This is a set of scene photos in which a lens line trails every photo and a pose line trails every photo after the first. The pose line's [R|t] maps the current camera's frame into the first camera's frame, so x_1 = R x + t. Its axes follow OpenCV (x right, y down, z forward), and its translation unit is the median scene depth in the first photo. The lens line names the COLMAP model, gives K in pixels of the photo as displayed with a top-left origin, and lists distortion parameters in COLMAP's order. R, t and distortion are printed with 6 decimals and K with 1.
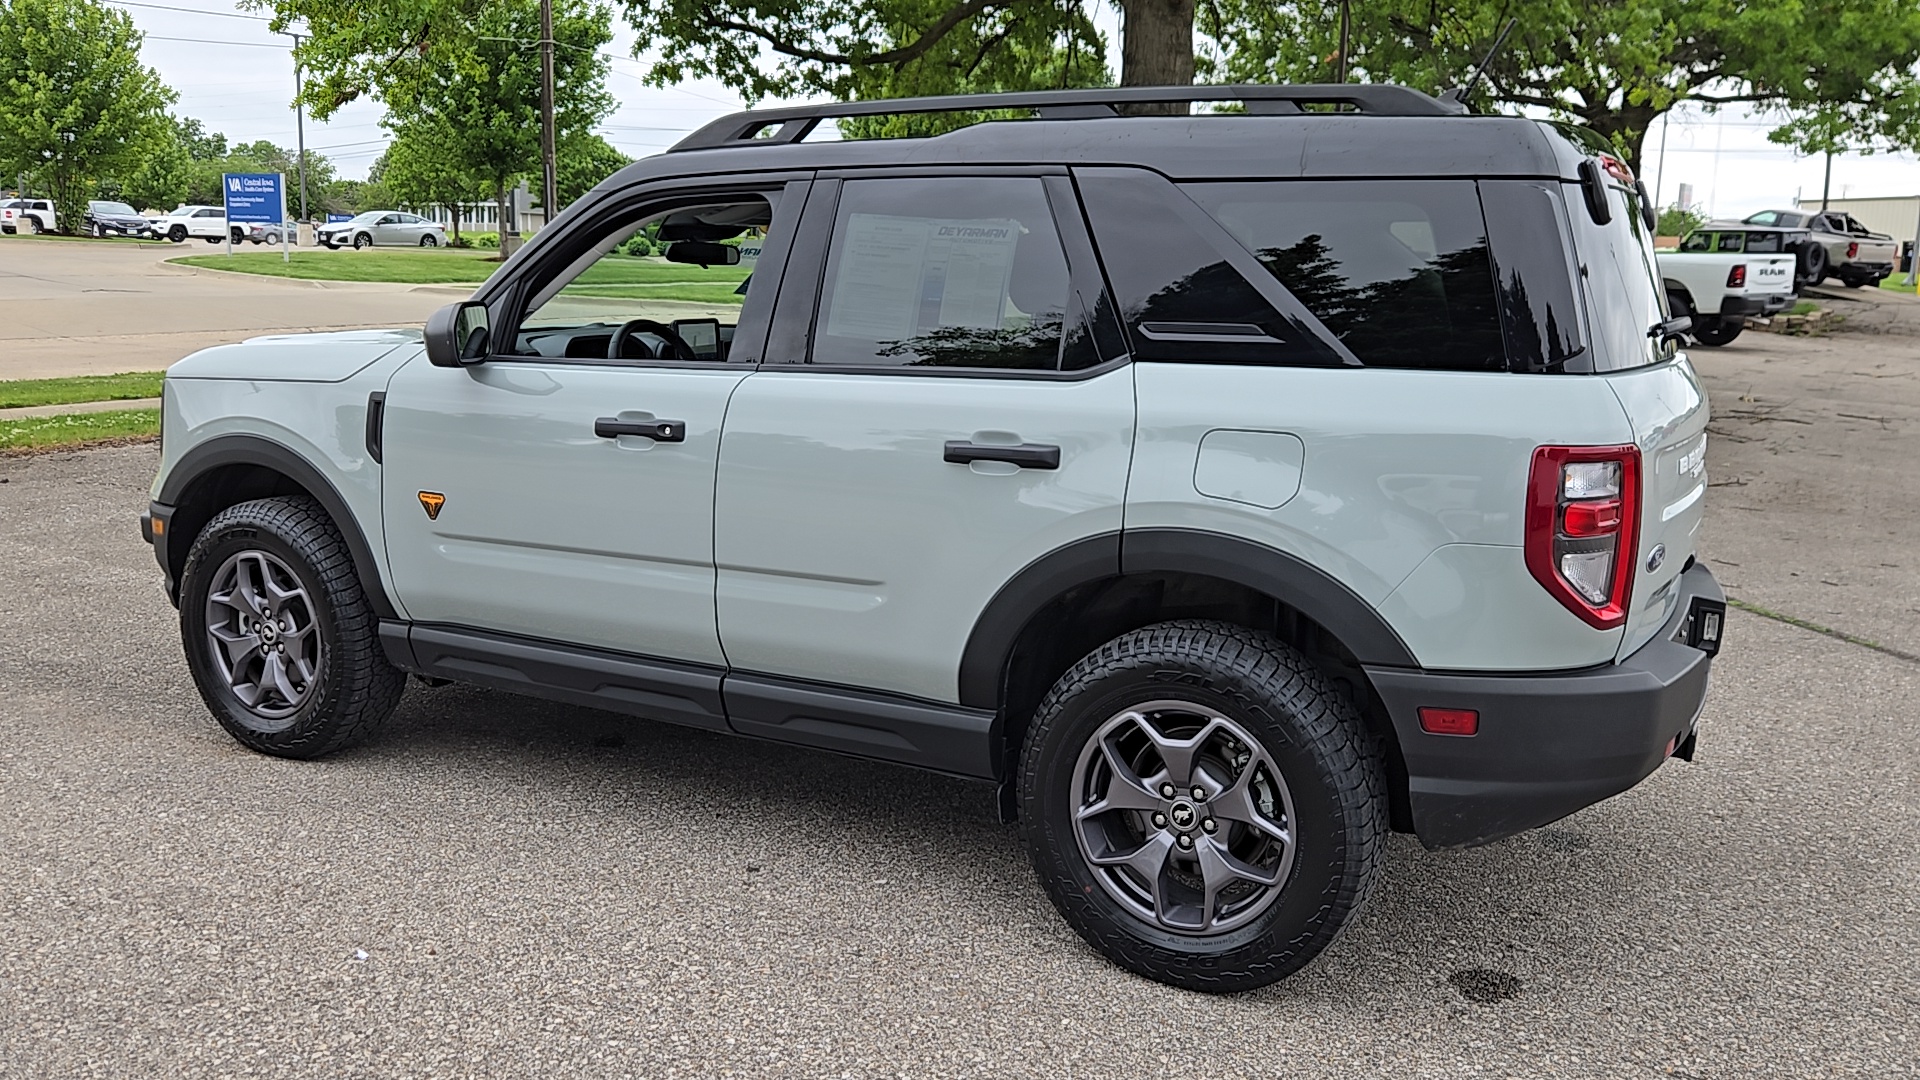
lens RADIAL K [[1581.9, 0, 958.2], [0, 1581.9, 539.1], [0, 0, 1]] dist [0.003943, 0.011917]
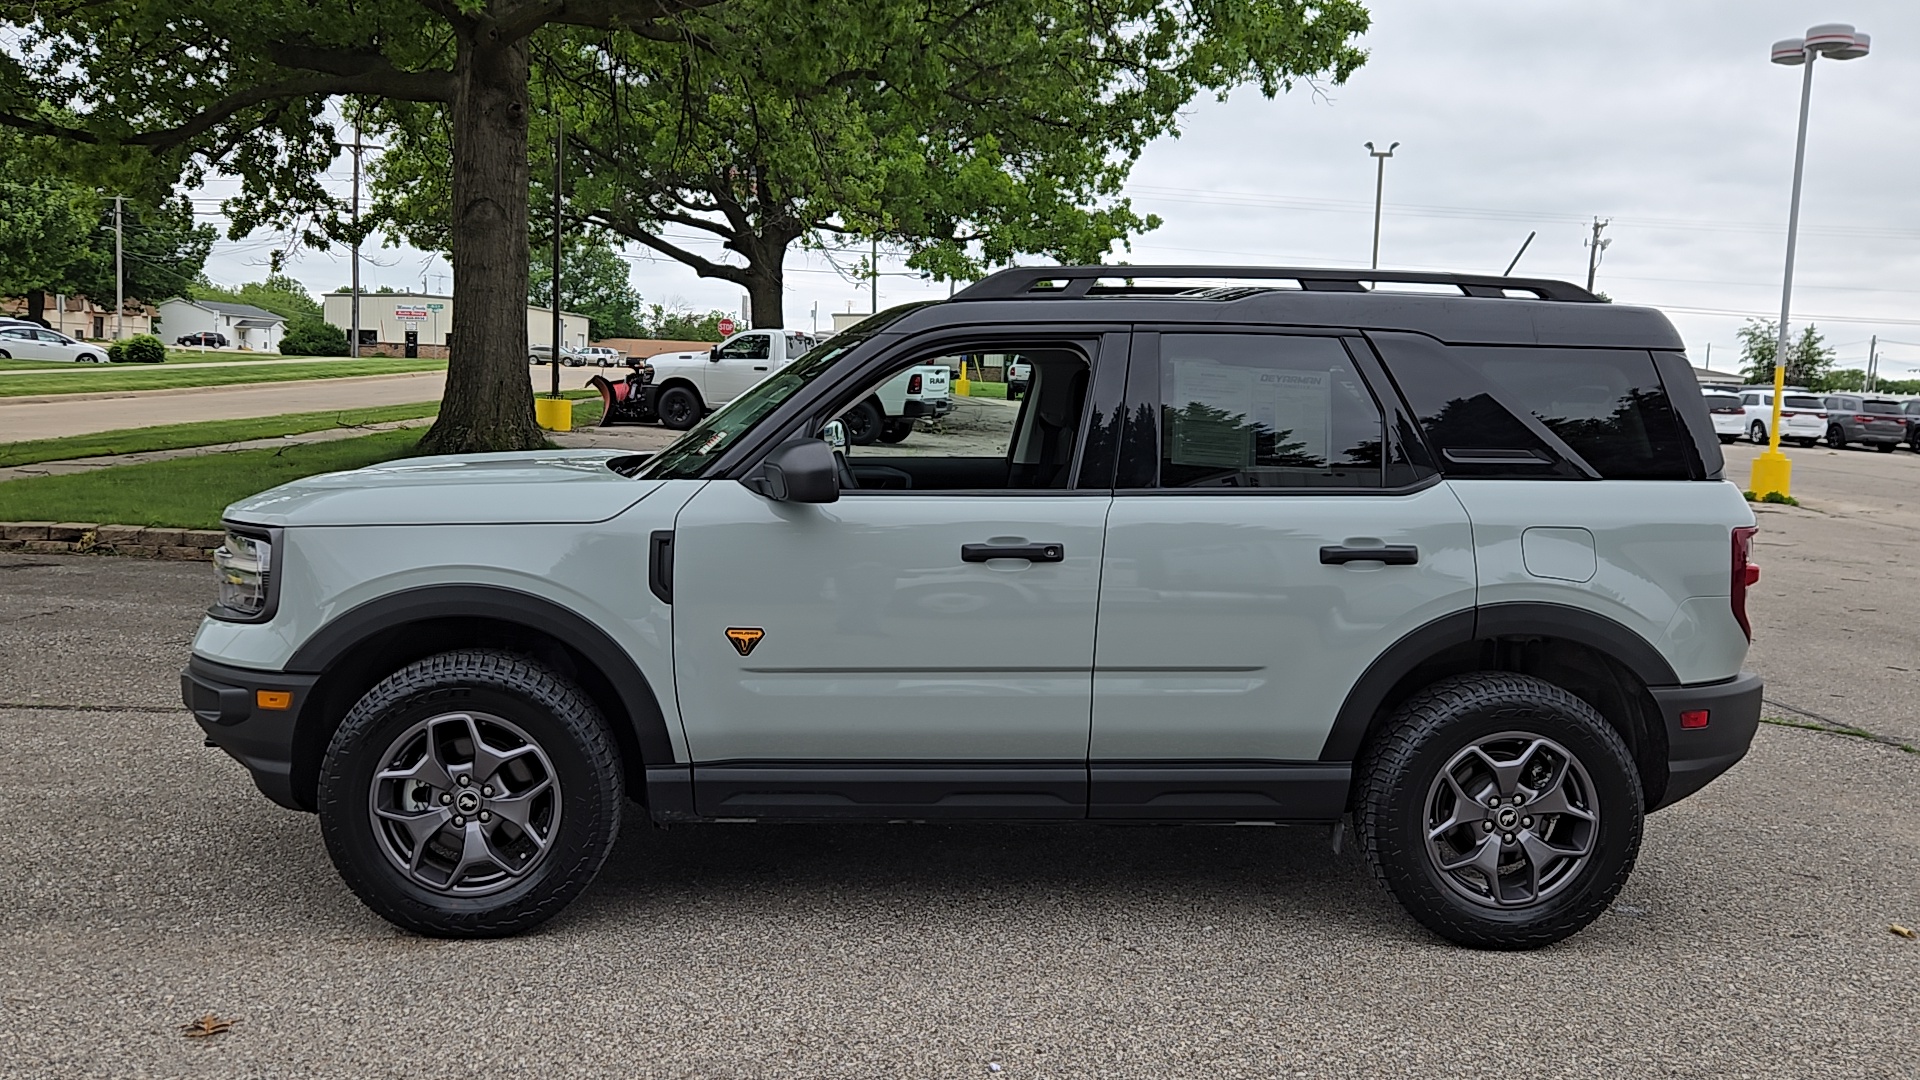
lens RADIAL K [[1581.9, 0, 950.3], [0, 1581.9, 536.9], [0, 0, 1]] dist [0.003943, 0.011917]
pose [[0.842039, -0.048343, 0.537246, -0.838300], [0.082248, 0.995837, -0.039301, -0.041215], [-0.533109, 0.077280, 0.842510, 0.098334]]
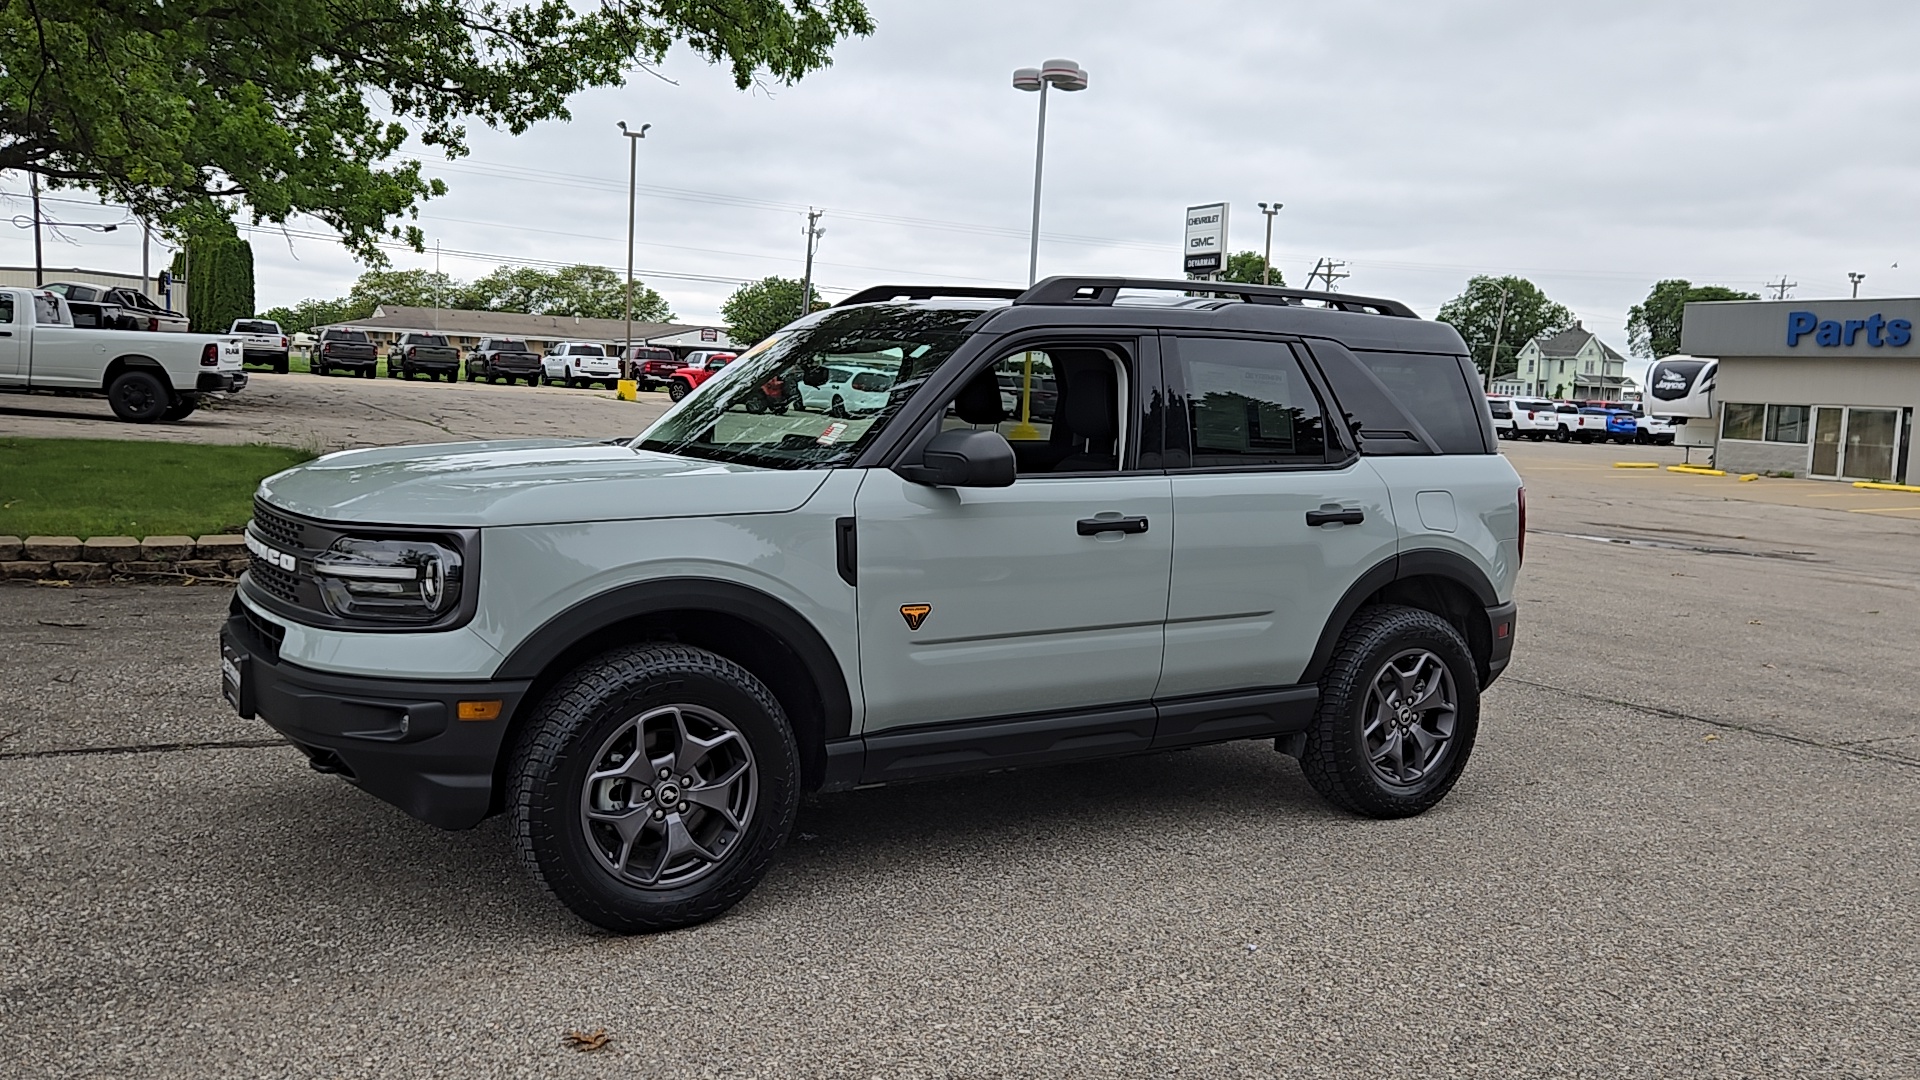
lens RADIAL K [[1581.9, 0, 949.0], [0, 1581.9, 536.8], [0, 0, 1]] dist [0.003943, 0.011917]
pose [[0.485467, -0.086017, 0.870013, -1.392920], [0.123425, 0.991924, 0.029199, -0.115355], [-0.865499, 0.093207, 0.492163, 0.494528]]
